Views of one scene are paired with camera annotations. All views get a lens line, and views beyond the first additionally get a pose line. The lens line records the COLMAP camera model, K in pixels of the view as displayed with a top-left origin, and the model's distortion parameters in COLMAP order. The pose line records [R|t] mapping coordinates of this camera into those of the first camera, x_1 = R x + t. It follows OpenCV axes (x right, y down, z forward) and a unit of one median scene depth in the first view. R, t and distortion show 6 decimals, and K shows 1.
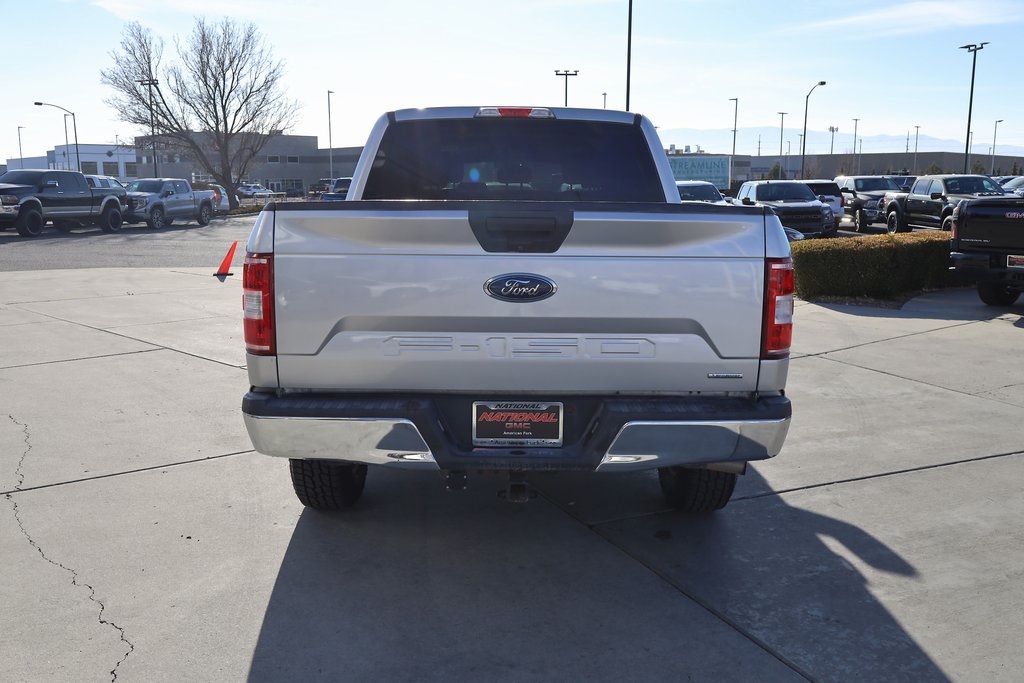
lens RADIAL K [[908.8, 0, 512.0], [0, 908.8, 341.5], [0, 0, 1]] dist [-0.007460, -0.002230]
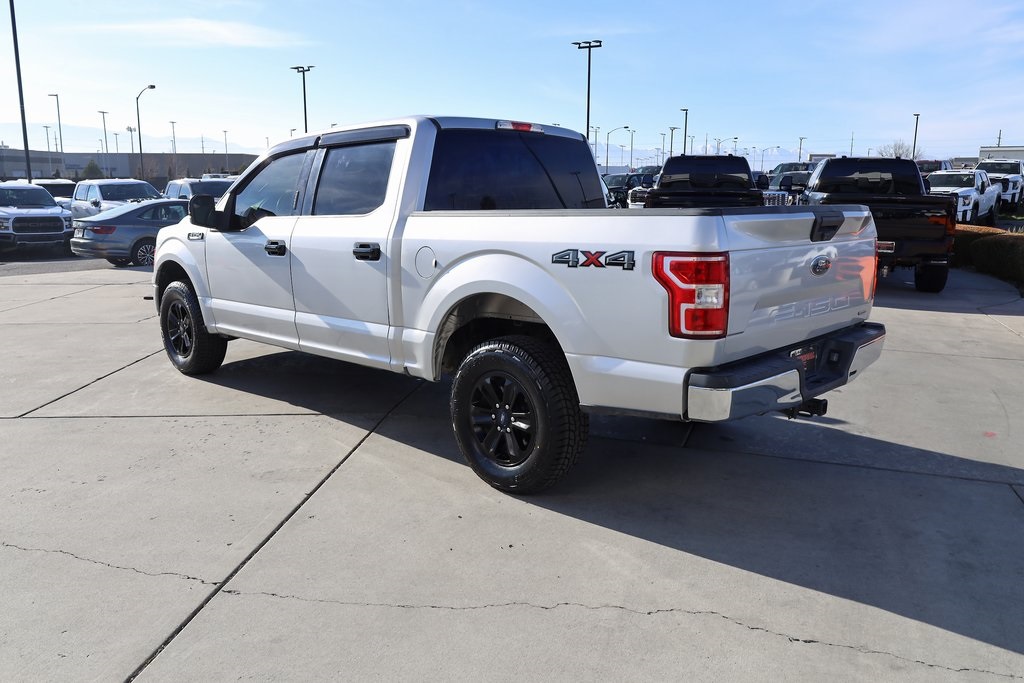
lens RADIAL K [[821.5, 0, 512.0], [0, 821.5, 341.5], [0, 0, 1]] dist [-0.006432, -0.000321]
pose [[0.671621, -0.138474, 0.727839, -0.153416], [0.122278, 0.989624, 0.075446, -0.011797], [-0.730735, 0.038327, 0.681585, 0.058614]]
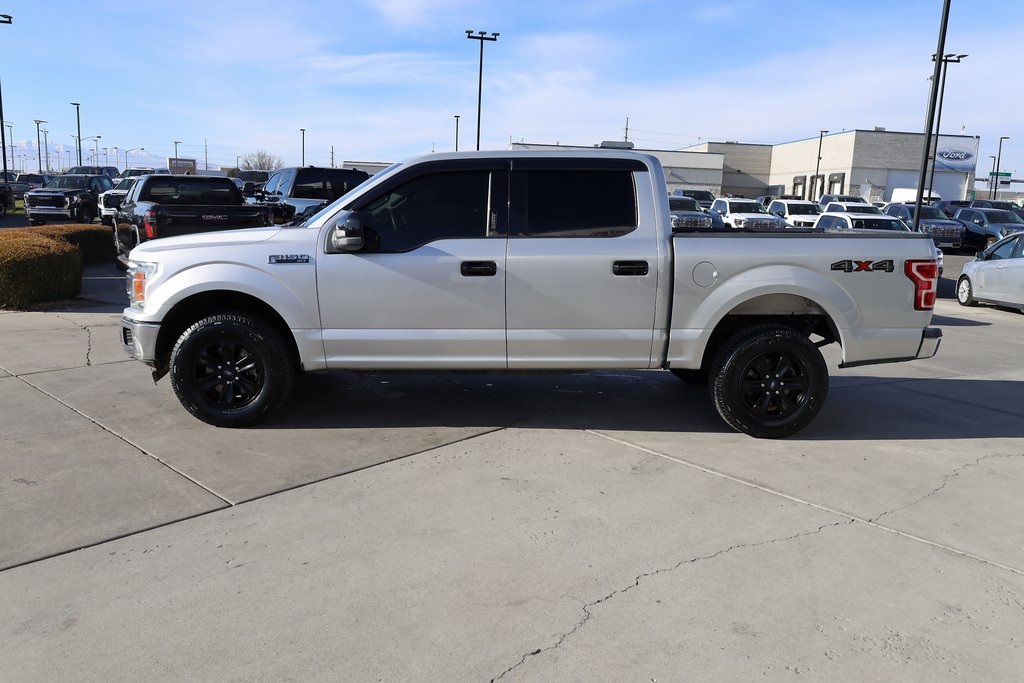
lens RADIAL K [[832.5, 0, 512.0], [0, 832.5, 341.5], [0, 0, 1]] dist [-0.023077, -0.003959]
pose [[-0.102166, -0.170729, 0.980007, -0.250853], [0.131199, 0.974243, 0.183403, -0.047078], [-0.986078, 0.147314, -0.077135, 0.258744]]
